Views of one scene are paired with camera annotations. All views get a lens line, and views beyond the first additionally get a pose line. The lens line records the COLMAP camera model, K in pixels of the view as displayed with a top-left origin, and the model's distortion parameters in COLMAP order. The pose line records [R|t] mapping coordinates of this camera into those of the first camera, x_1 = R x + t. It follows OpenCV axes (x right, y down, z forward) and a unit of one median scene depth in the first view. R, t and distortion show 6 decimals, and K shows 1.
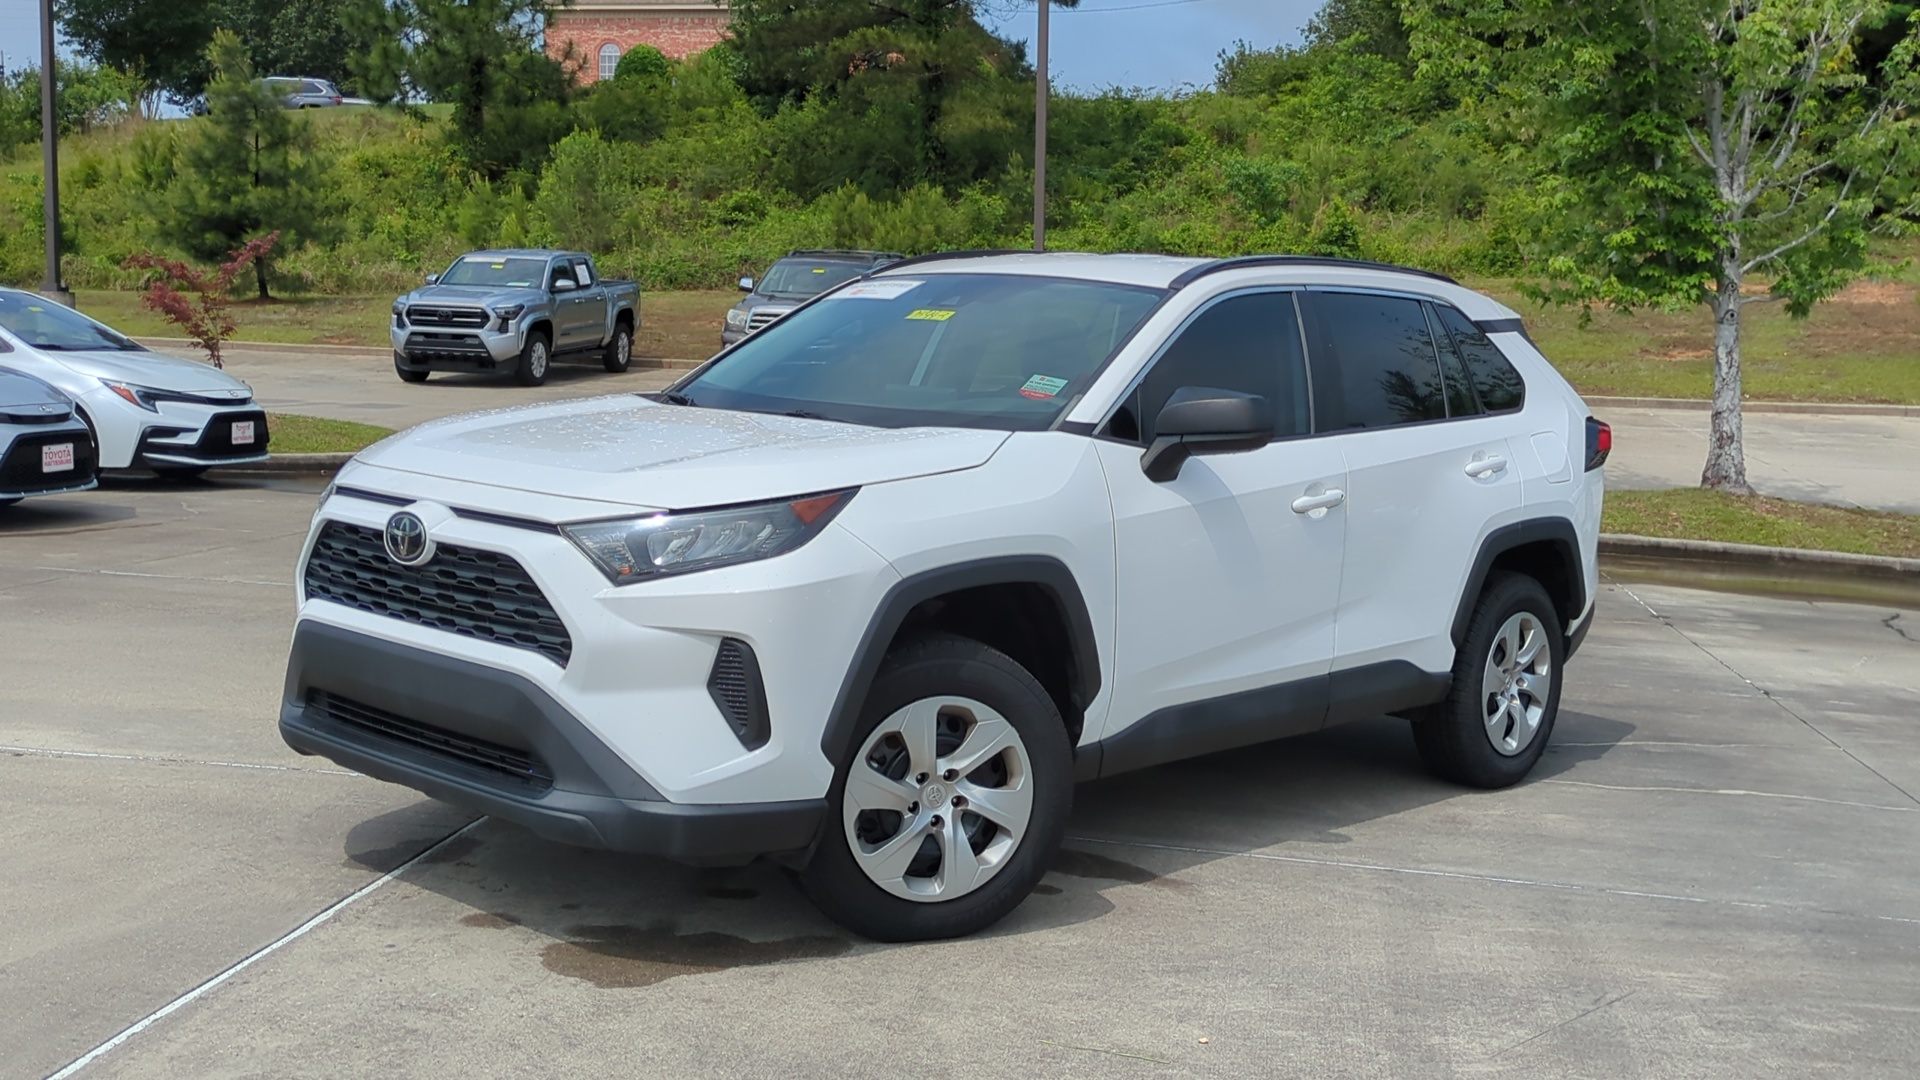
lens RADIAL K [[2029.7, 0, 957.5], [0, 2029.7, 543.1], [0, 0, 1]] dist [0.036462, 0.000000]
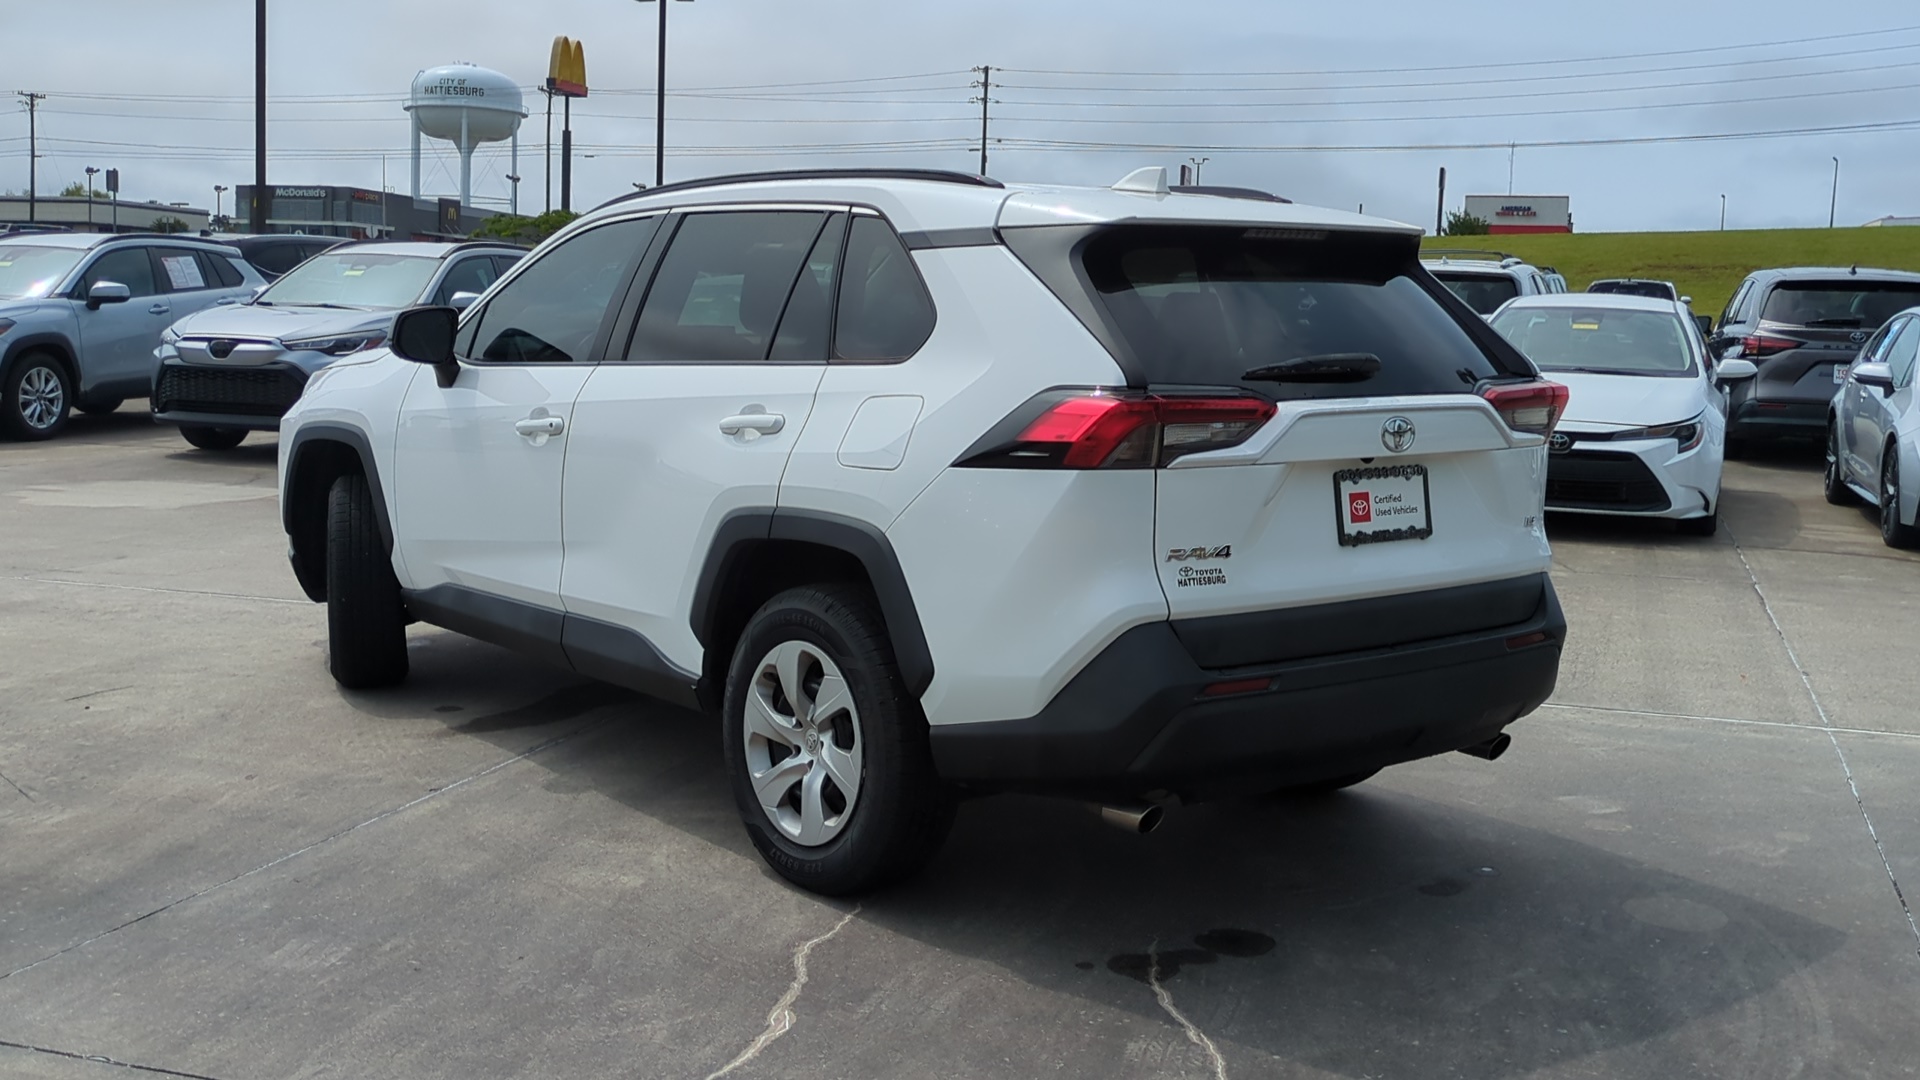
lens RADIAL K [[2029.7, 0, 967.8], [0, 2029.7, 526.4], [0, 0, 1]] dist [0.036462, 0.000000]
pose [[-0.138591, 0.068419, -0.987983, 1.262176], [-0.135831, 0.986870, 0.087396, -0.097218], [0.980990, 0.146311, -0.127478, 1.493267]]
